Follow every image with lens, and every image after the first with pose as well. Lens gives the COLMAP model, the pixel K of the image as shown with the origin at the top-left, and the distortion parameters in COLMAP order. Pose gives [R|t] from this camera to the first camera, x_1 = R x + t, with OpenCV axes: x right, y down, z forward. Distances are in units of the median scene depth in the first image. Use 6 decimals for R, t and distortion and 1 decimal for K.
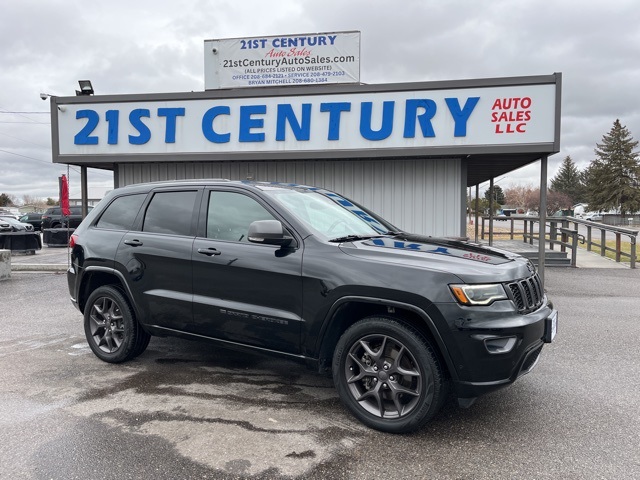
lens RADIAL K [[480.7, 0, 322.7], [0, 480.7, 239.8], [0, 0, 1]] dist [0.049603, -0.044014]
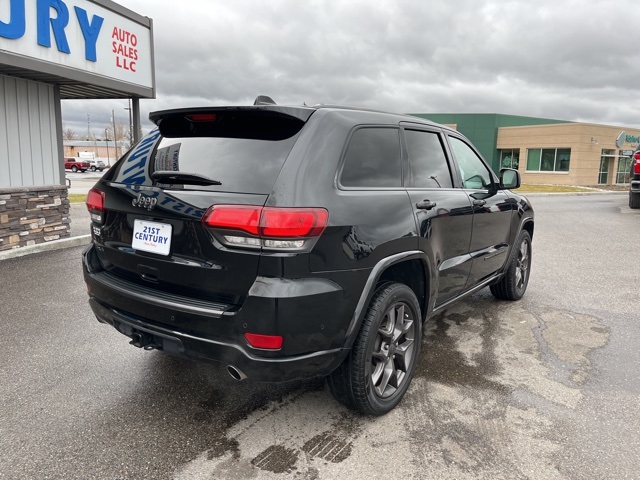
lens RADIAL K [[478.5, 0, 318.5], [0, 478.5, 234.8], [0, 0, 1]] dist [0.090897, -0.125156]
pose [[0.068041, -0.146589, 0.986855, -0.545893], [0.035537, 0.988875, 0.144439, -0.027748], [-0.997049, 0.025242, 0.072493, 0.563783]]
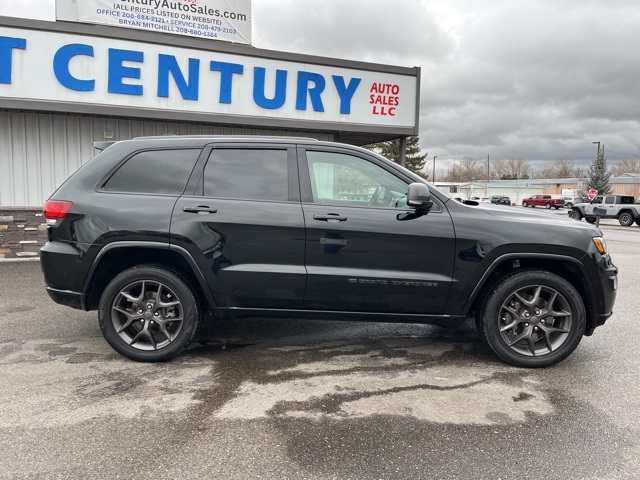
lens RADIAL K [[480.7, 0, 322.7], [0, 480.7, 239.8], [0, 0, 1]] dist [0.049603, -0.044014]
pose [[0.852156, -0.037698, 0.521929, -0.327157], [0.011487, 0.998509, 0.053366, 0.008078], [-0.523162, -0.039480, 0.851318, 0.103987]]
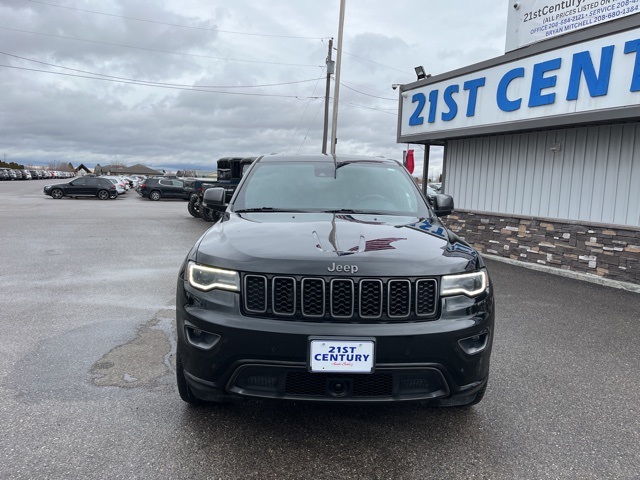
lens RADIAL K [[478.5, 0, 318.5], [0, 478.5, 234.8], [0, 0, 1]] dist [0.090897, -0.125156]
pose [[0.552084, 0.112548, -0.826157, 0.389351], [-0.083087, 0.993342, 0.079801, -0.016834], [0.829638, 0.024586, 0.557759, 0.231125]]
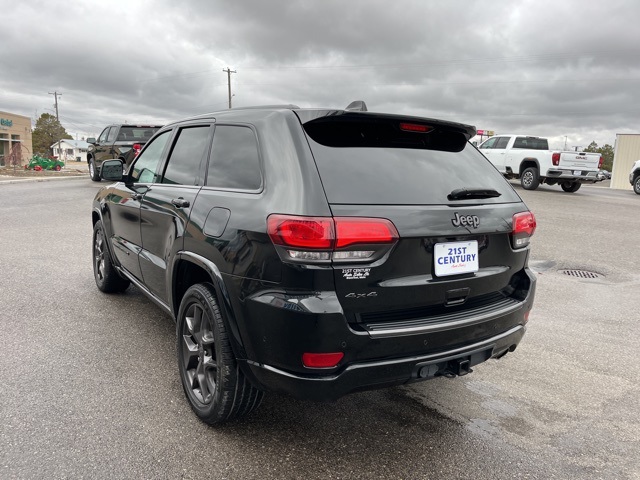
lens RADIAL K [[469.0, 0, 320.0], [0, 469.0, 240.0], [0, 0, 1]] dist [0.056430, -0.064648]
pose [[-0.901965, -0.101049, 0.419820, -0.316136], [-0.011861, 0.977664, 0.209837, -0.052466], [-0.431647, 0.184286, -0.883017, 0.939581]]
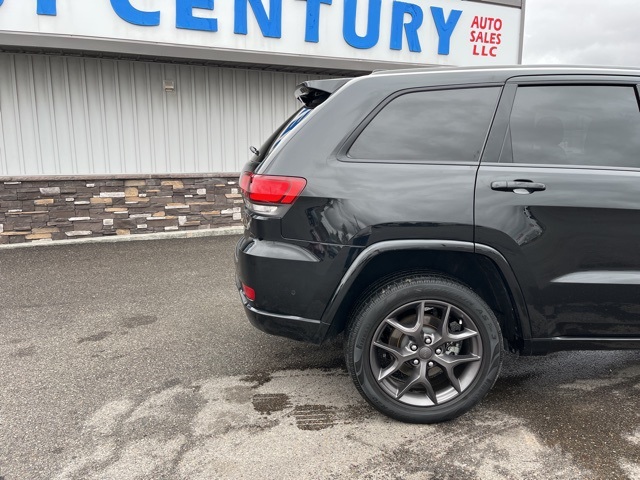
lens RADIAL K [[478.5, 0, 318.5], [0, 478.5, 234.8], [0, 0, 1]] dist [0.090897, -0.125156]
pose [[0.831786, -0.097990, 0.546380, -0.429549], [0.030764, 0.990921, 0.130881, -0.007975], [-0.554244, -0.092056, 0.827248, 0.356659]]
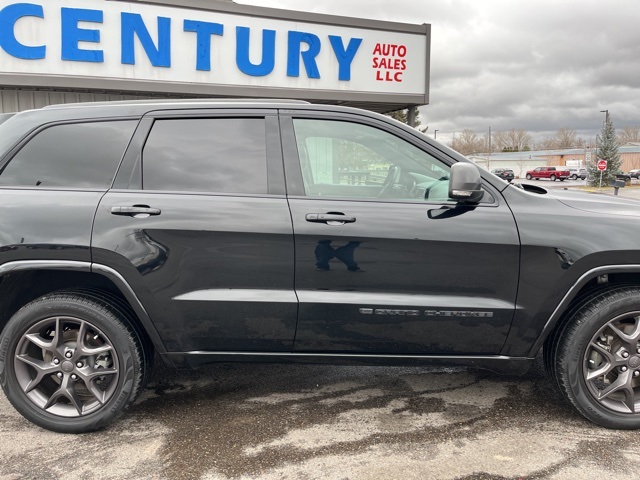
lens RADIAL K [[478.5, 0, 318.5], [0, 478.5, 234.8], [0, 0, 1]] dist [0.090897, -0.125156]
pose [[0.855268, -0.076494, 0.512508, -0.253775], [0.035465, 0.995366, 0.089380, -0.004179], [-0.516970, -0.058268, 0.854018, 0.220111]]
